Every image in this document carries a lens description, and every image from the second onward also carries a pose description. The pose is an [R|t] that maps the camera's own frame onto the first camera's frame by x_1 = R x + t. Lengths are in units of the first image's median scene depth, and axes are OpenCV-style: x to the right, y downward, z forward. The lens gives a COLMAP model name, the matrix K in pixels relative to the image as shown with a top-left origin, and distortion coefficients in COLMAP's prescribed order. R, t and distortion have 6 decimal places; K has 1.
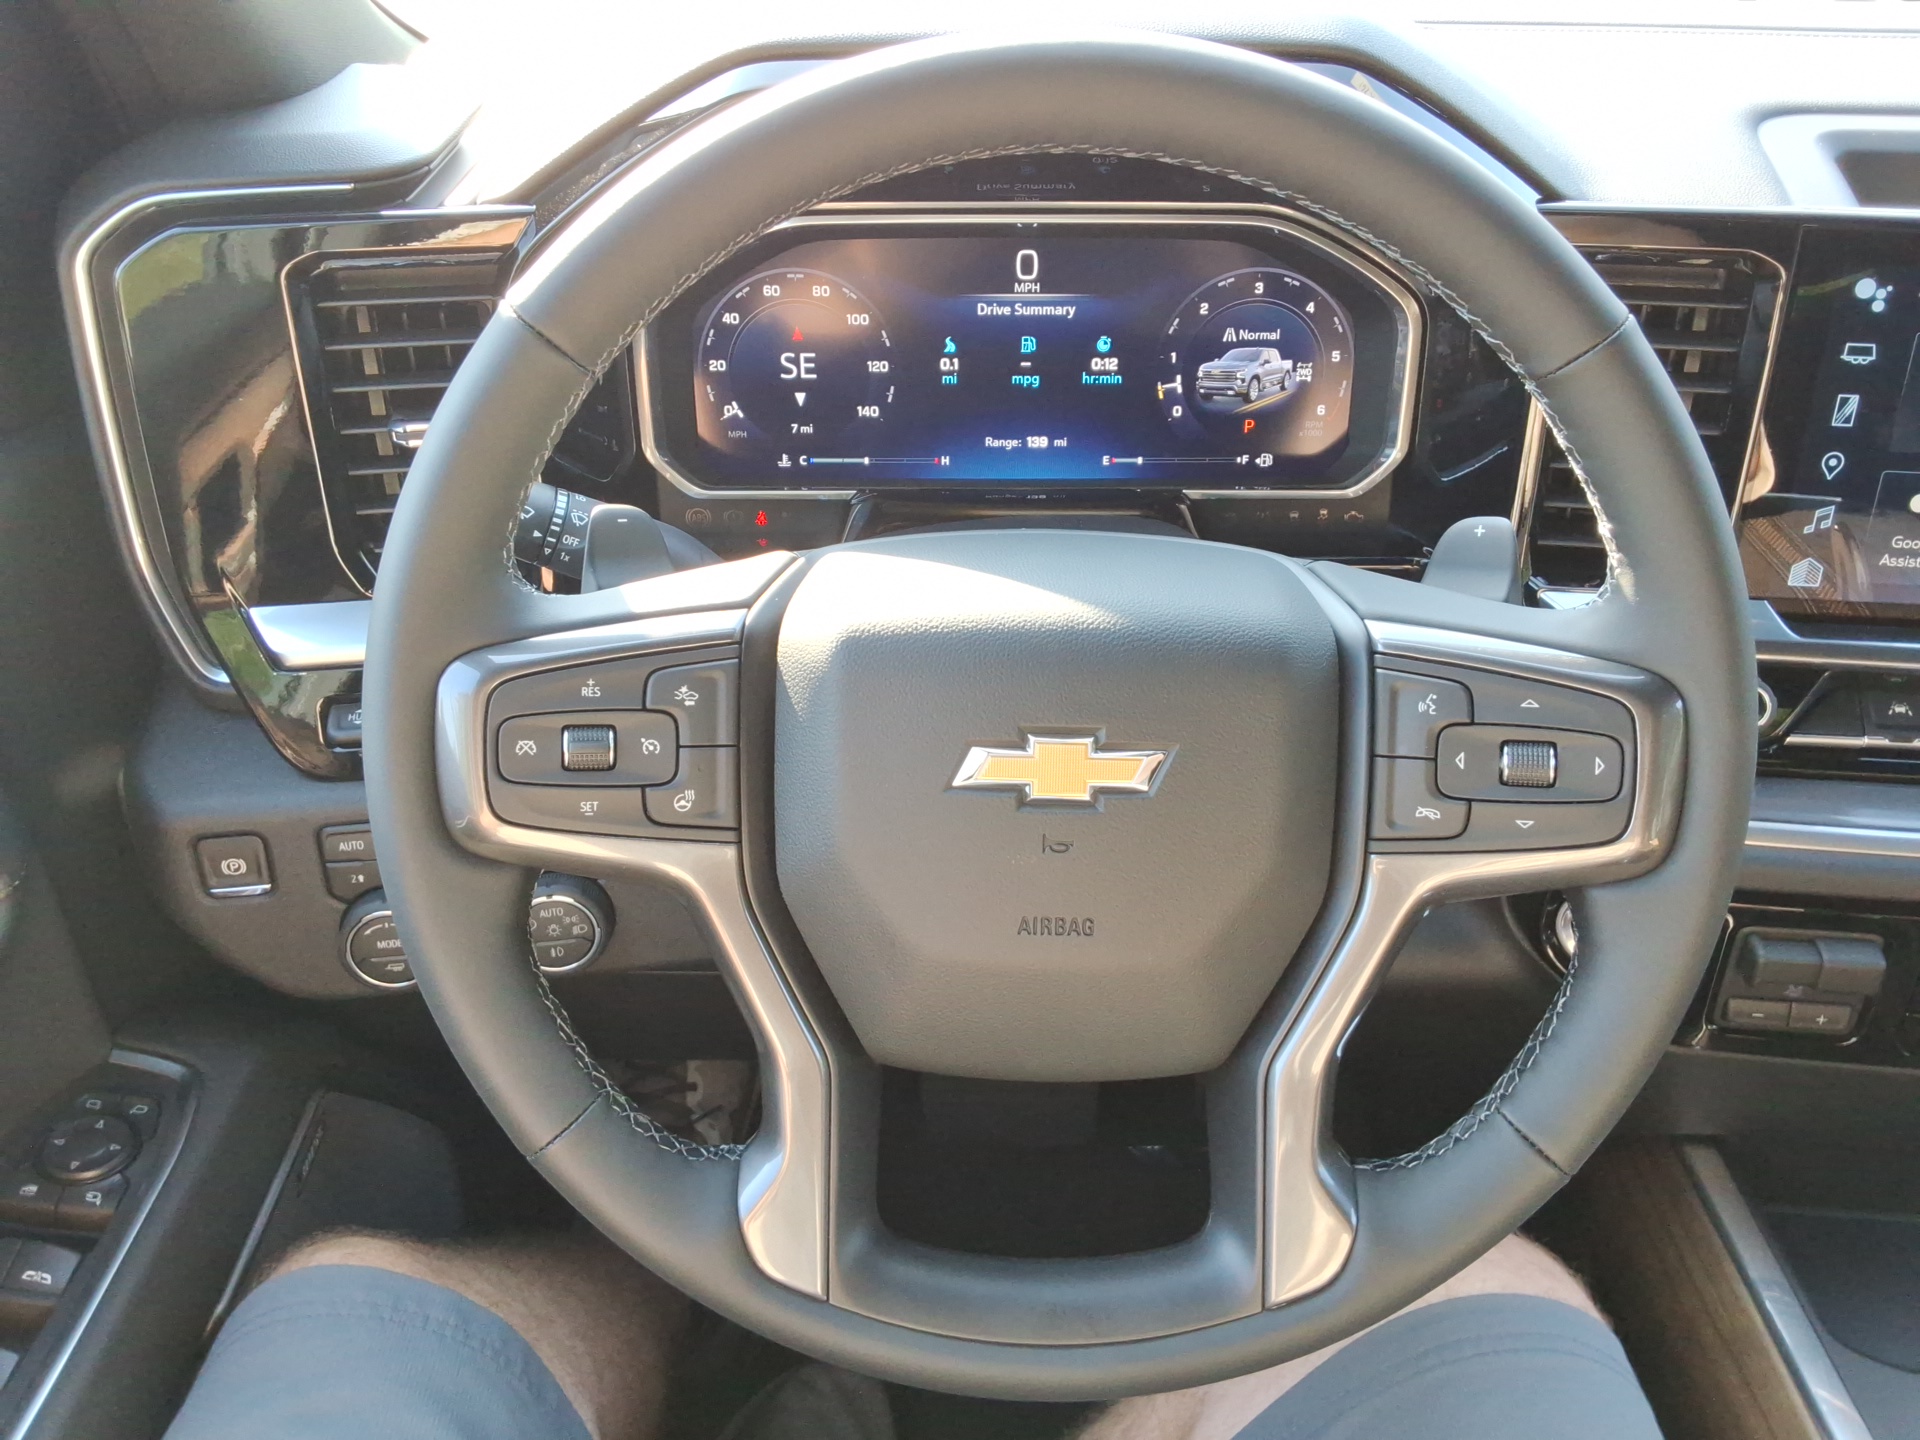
lens RADIAL K [[1579.1, 0, 968.3], [0, 1579.1, 709.4], [0, 0, 1]] dist [0.112752, -0.206361]
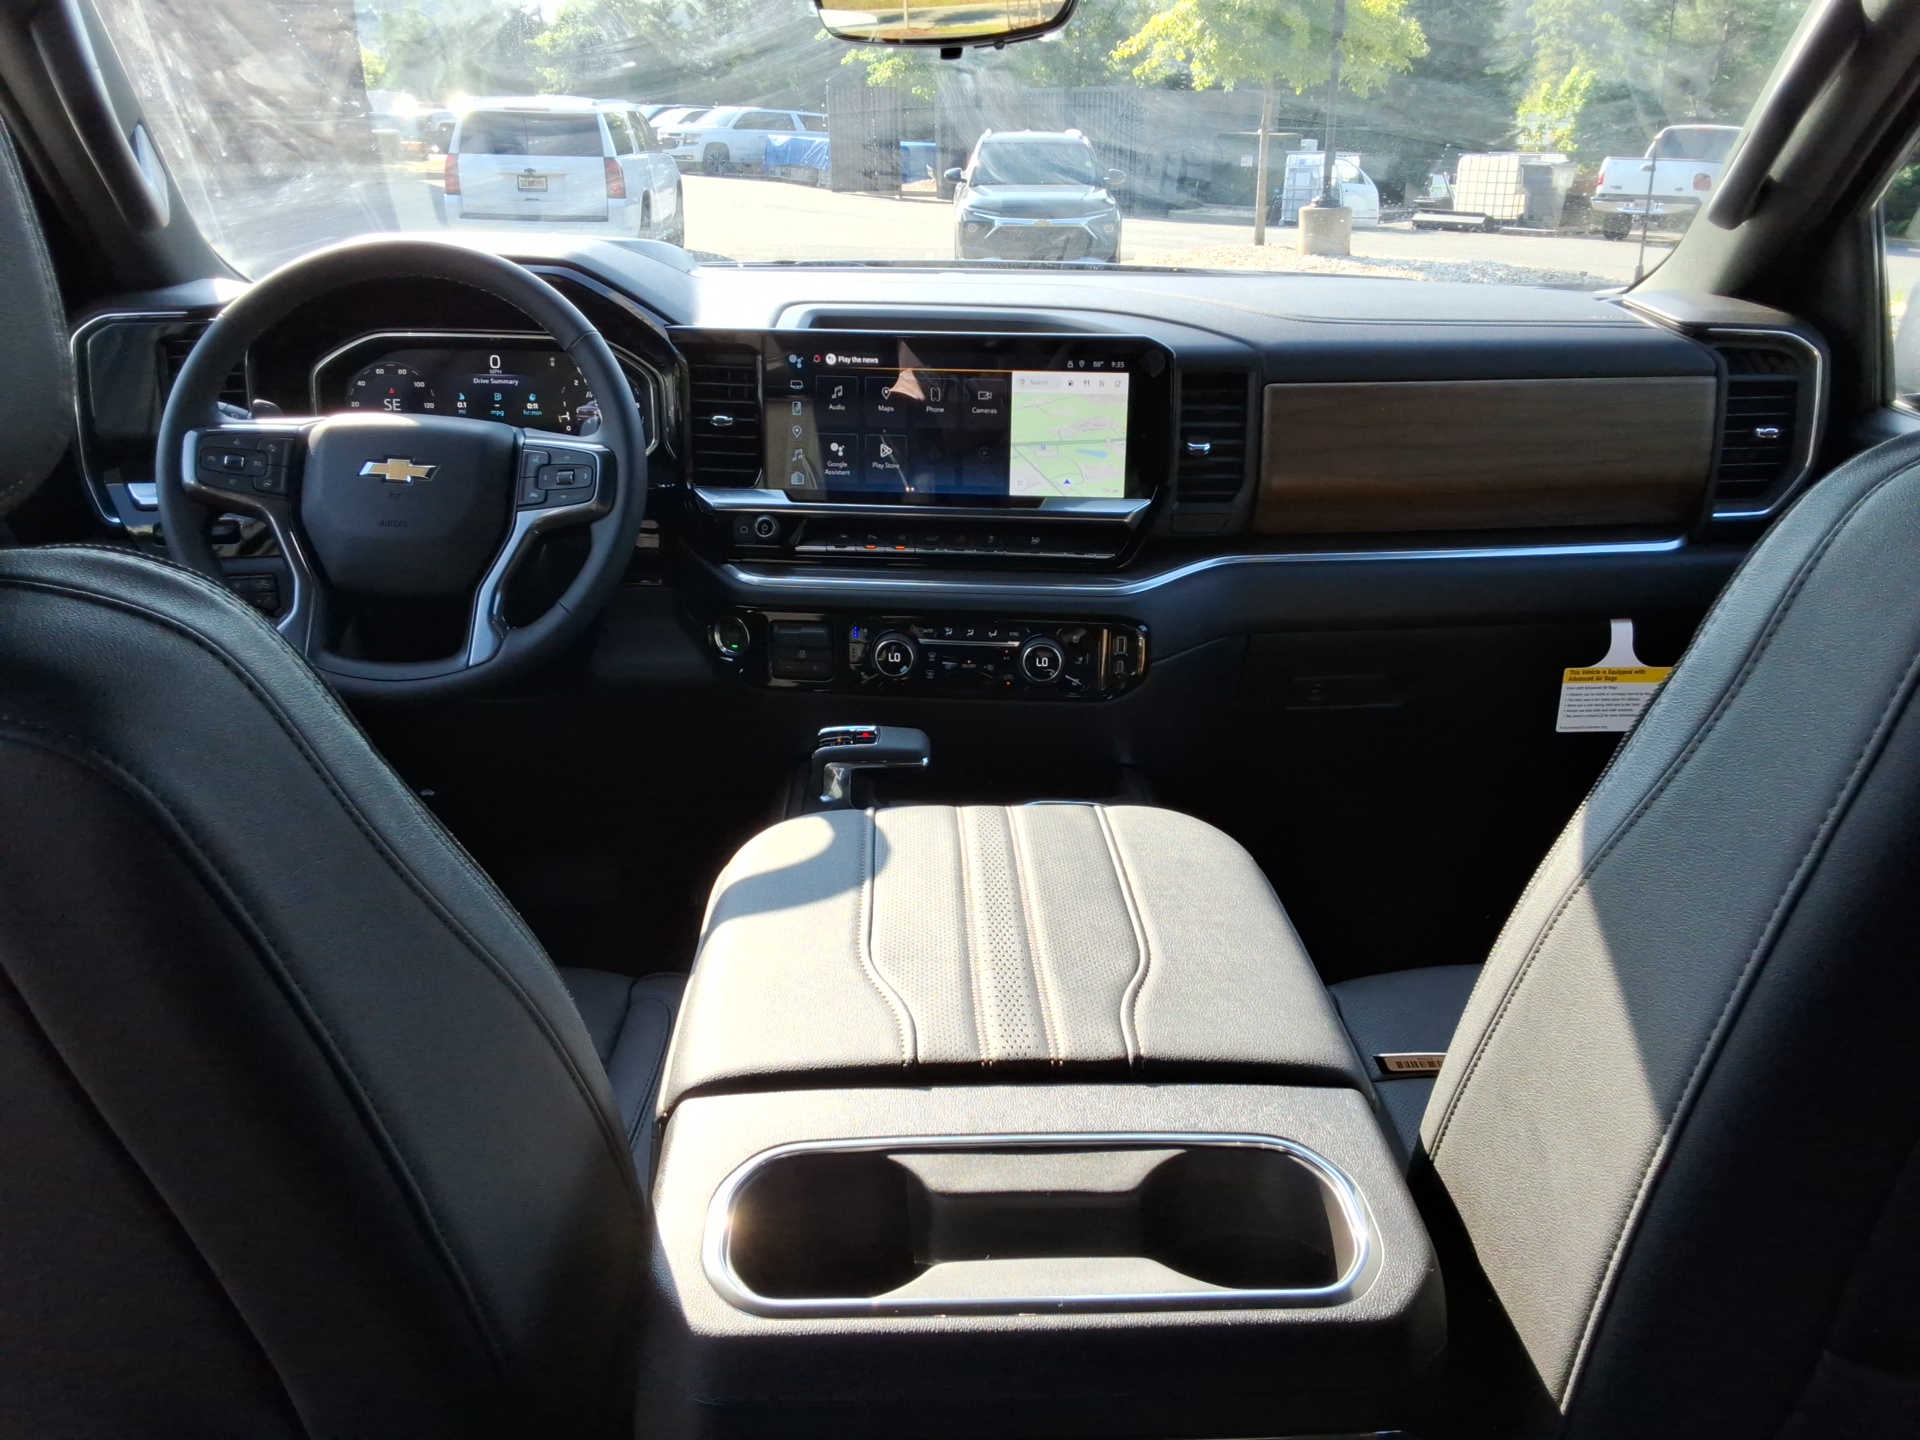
lens RADIAL K [[1579.1, 0, 968.3], [0, 1579.1, 709.4], [0, 0, 1]] dist [0.112752, -0.206361]
pose [[0.999242, 0.001927, 0.038883, 0.619837], [0.005931, 0.979583, -0.200954, 0.664145], [-0.038476, 0.201032, 0.978829, -1.149404]]
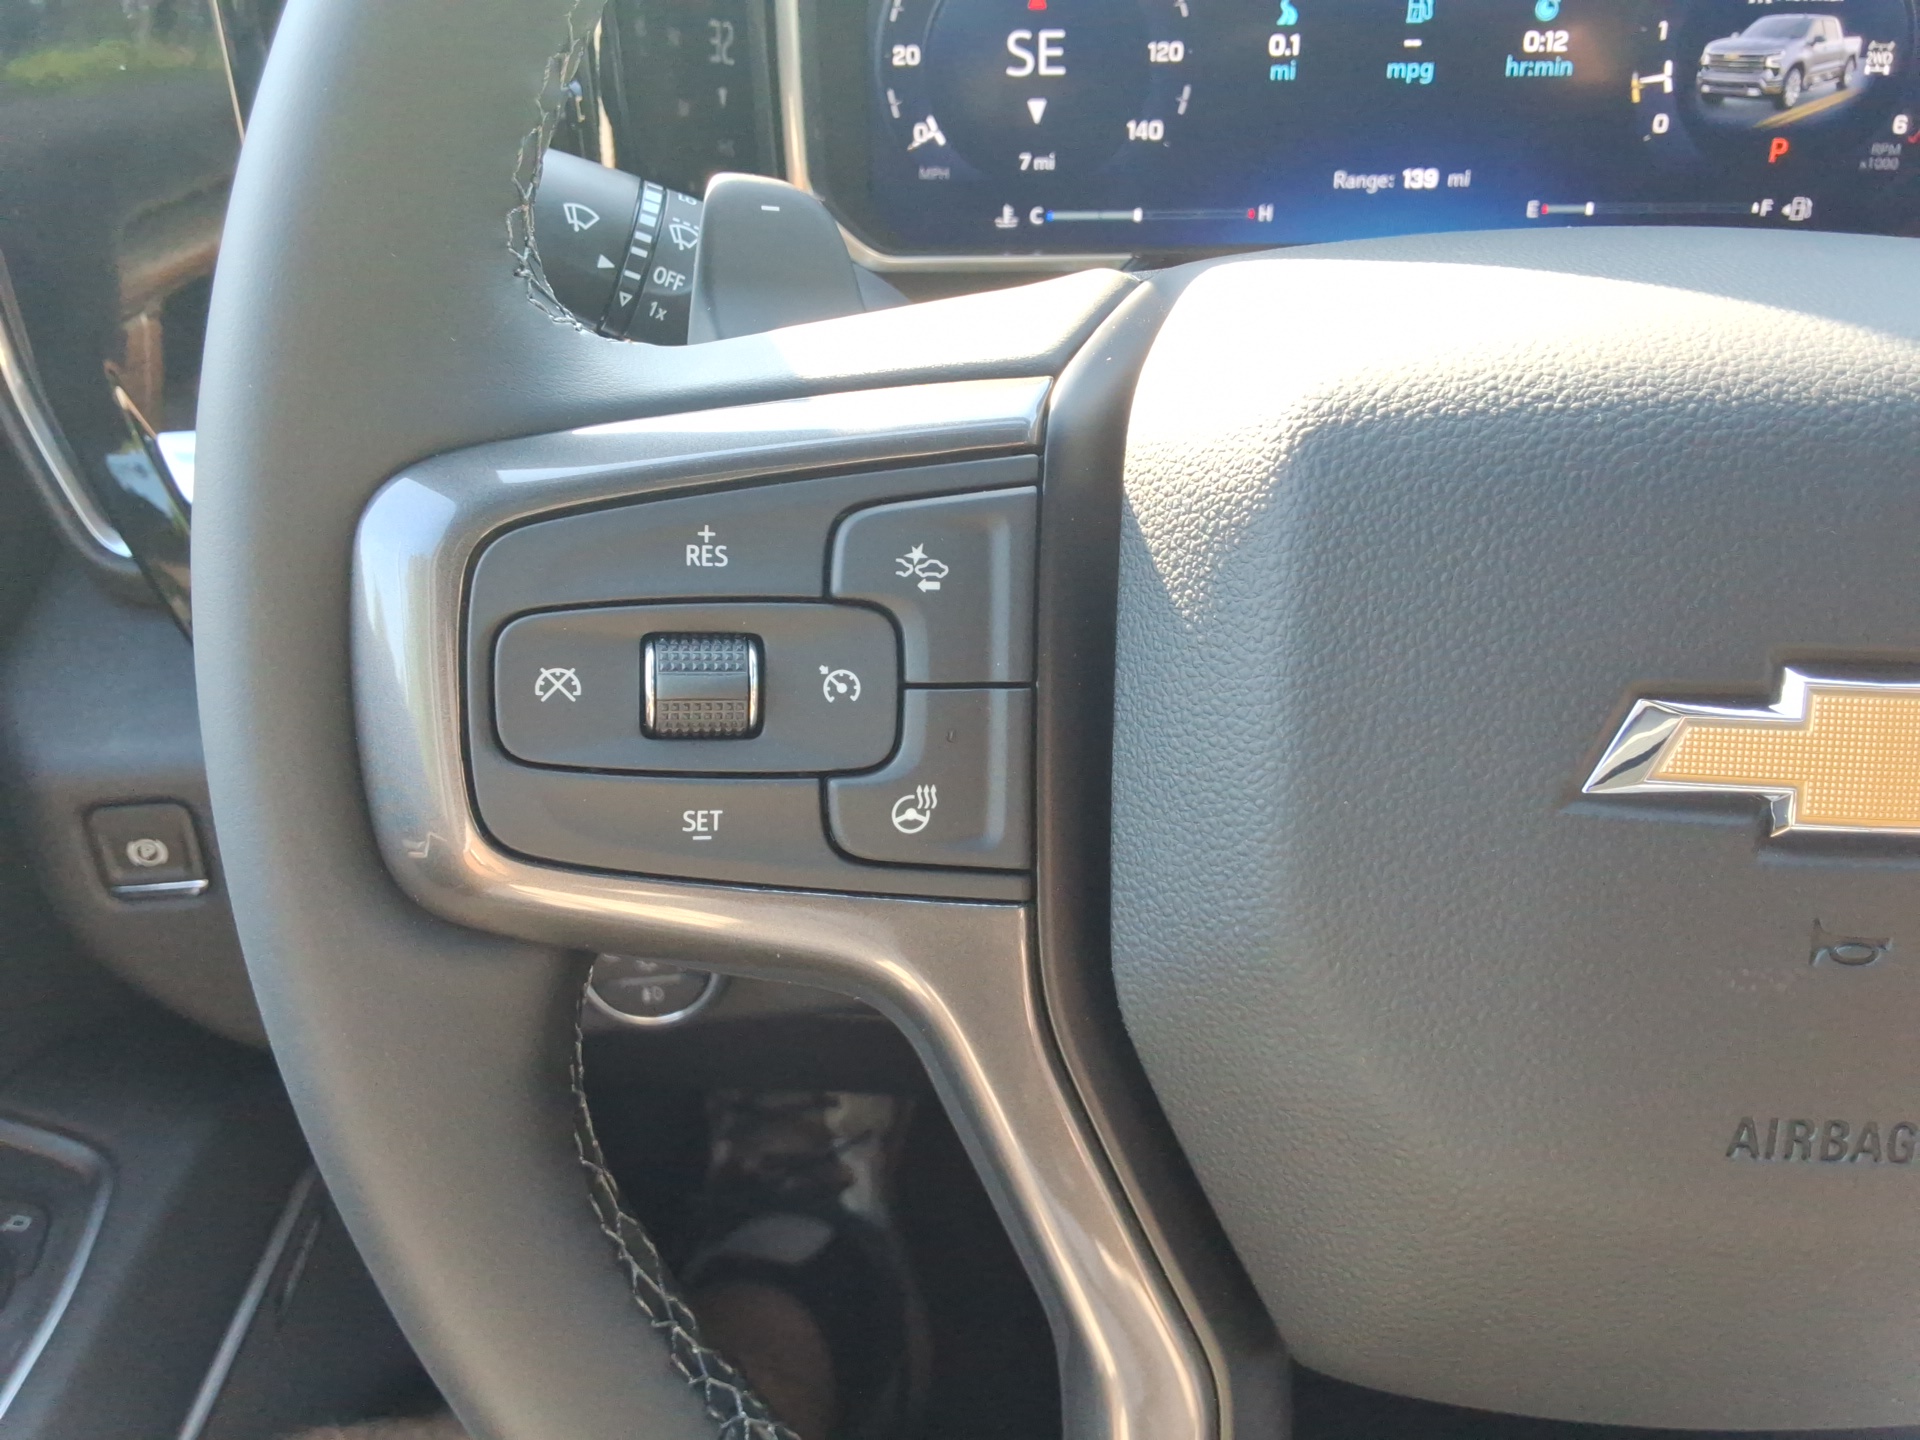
lens RADIAL K [[1619.2, 0, 958.3], [0, 1619.2, 725.2], [0, 0, 1]] dist [0.085257, -0.162846]
pose [[0.996841, 0.016463, -0.077695, -0.084660], [-0.011475, 0.997871, 0.064205, 0.003515], [0.078586, -0.063111, 0.994908, 0.354947]]
